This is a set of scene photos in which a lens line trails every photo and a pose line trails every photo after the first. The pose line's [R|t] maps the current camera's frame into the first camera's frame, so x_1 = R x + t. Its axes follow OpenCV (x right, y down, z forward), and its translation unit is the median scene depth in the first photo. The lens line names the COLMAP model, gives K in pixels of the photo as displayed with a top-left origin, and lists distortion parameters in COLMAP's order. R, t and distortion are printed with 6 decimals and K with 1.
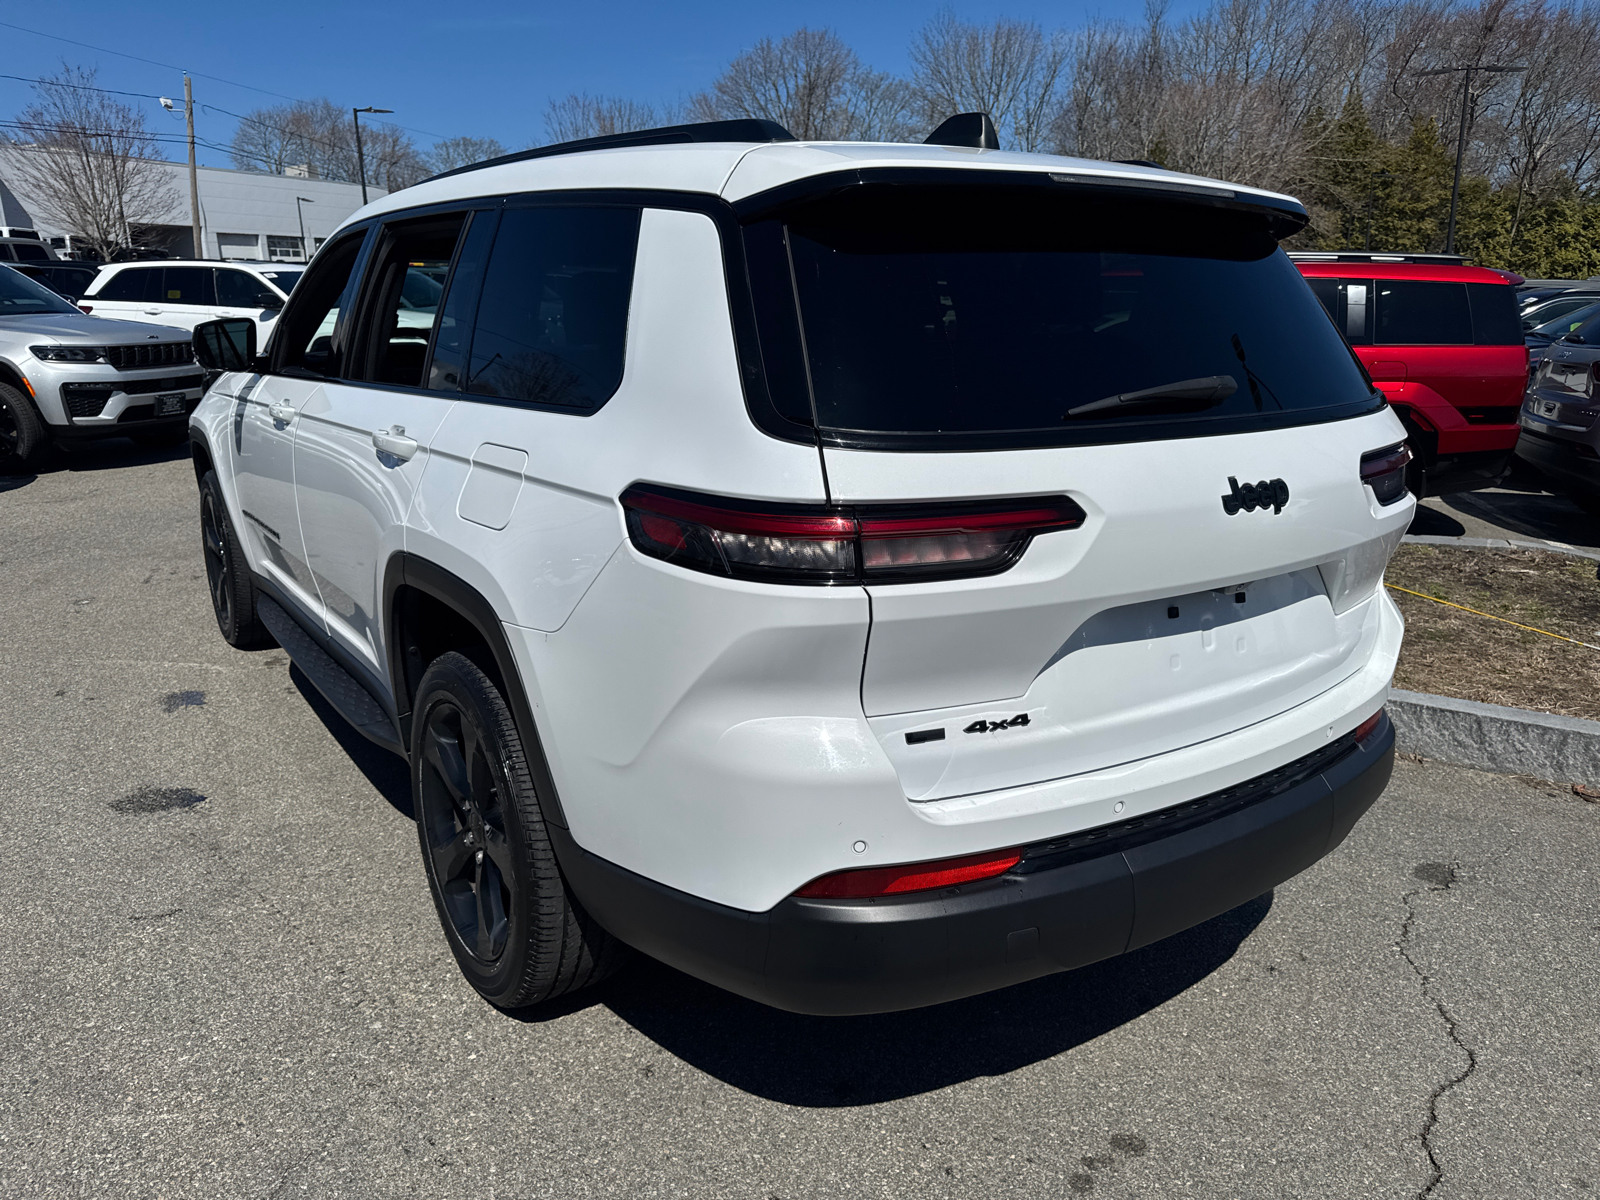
lens RADIAL K [[1132.5, 0, 809.3], [0, 1132.5, 603.0], [0, 0, 1]] dist [0.025545, -0.026838]
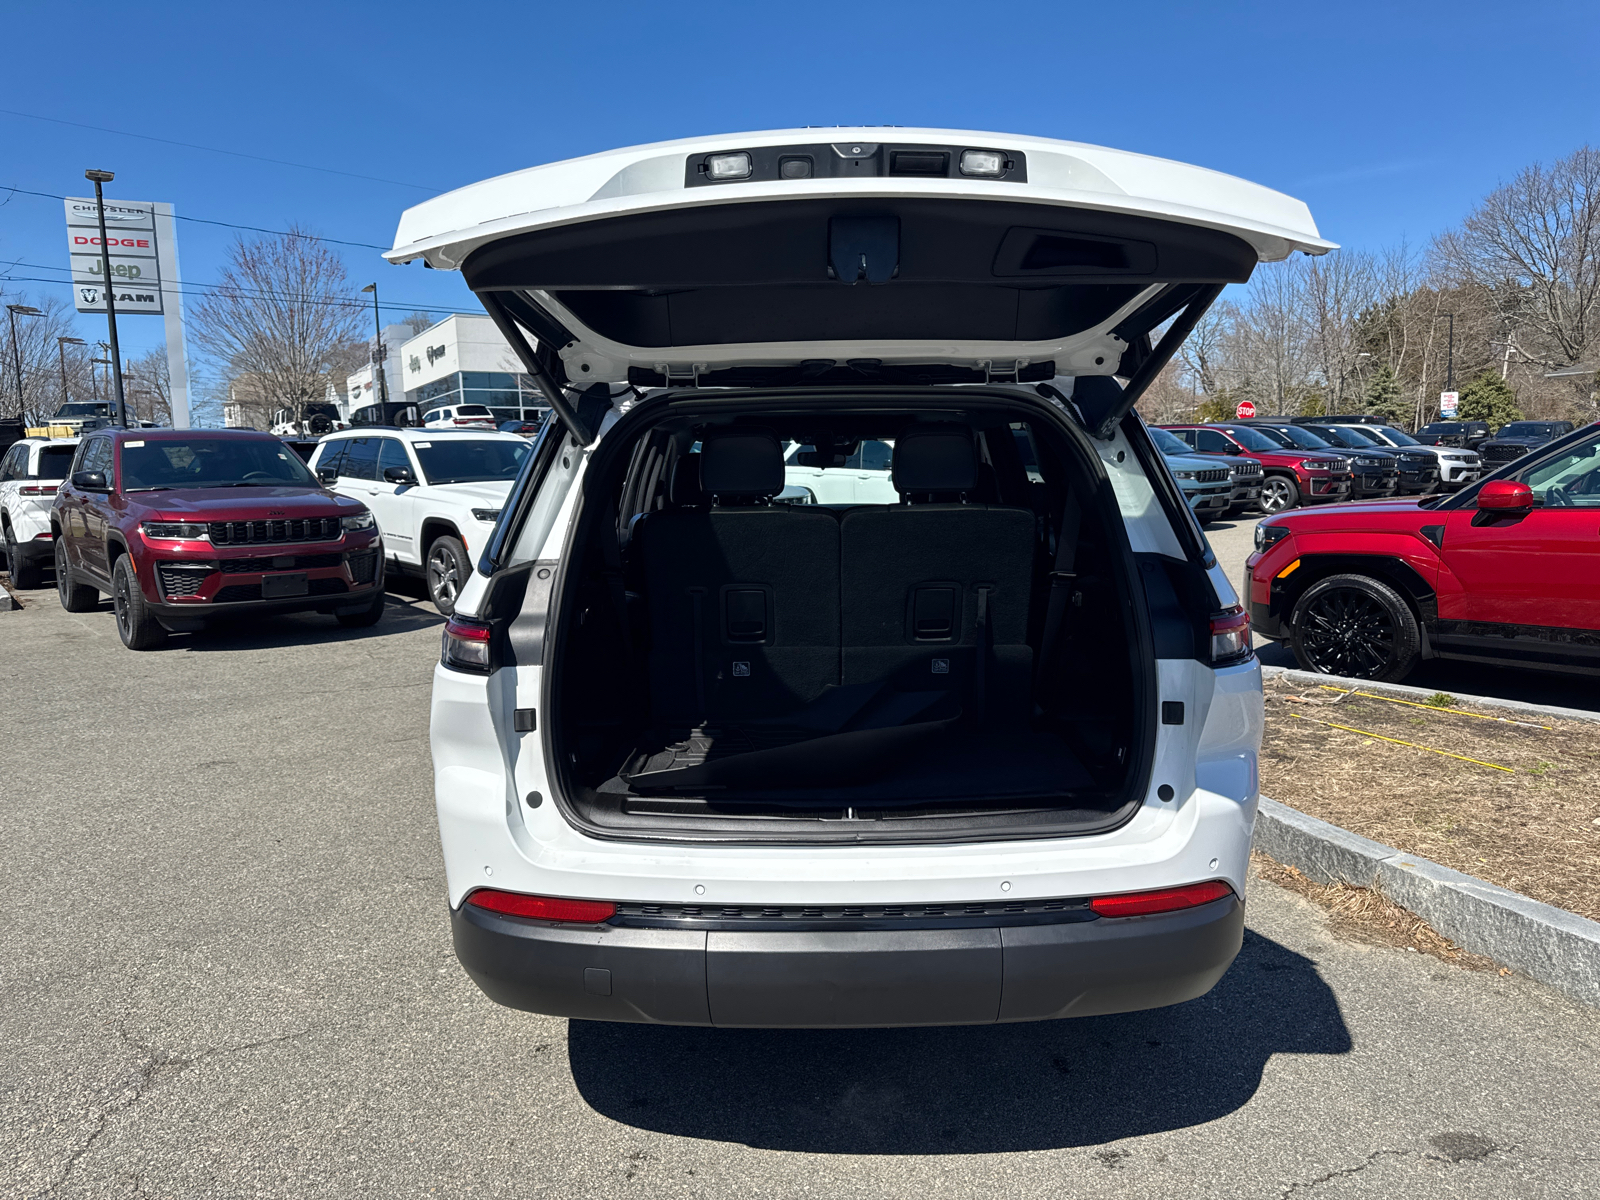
lens RADIAL K [[1132.5, 0, 826.6], [0, 1132.5, 592.4], [0, 0, 1]] dist [0.025545, -0.026838]
pose [[0.824643, 0.053103, -0.563155, 0.156788], [-0.130162, 0.986681, -0.097560, -0.004014], [0.550474, 0.153754, 0.820572, 0.003827]]
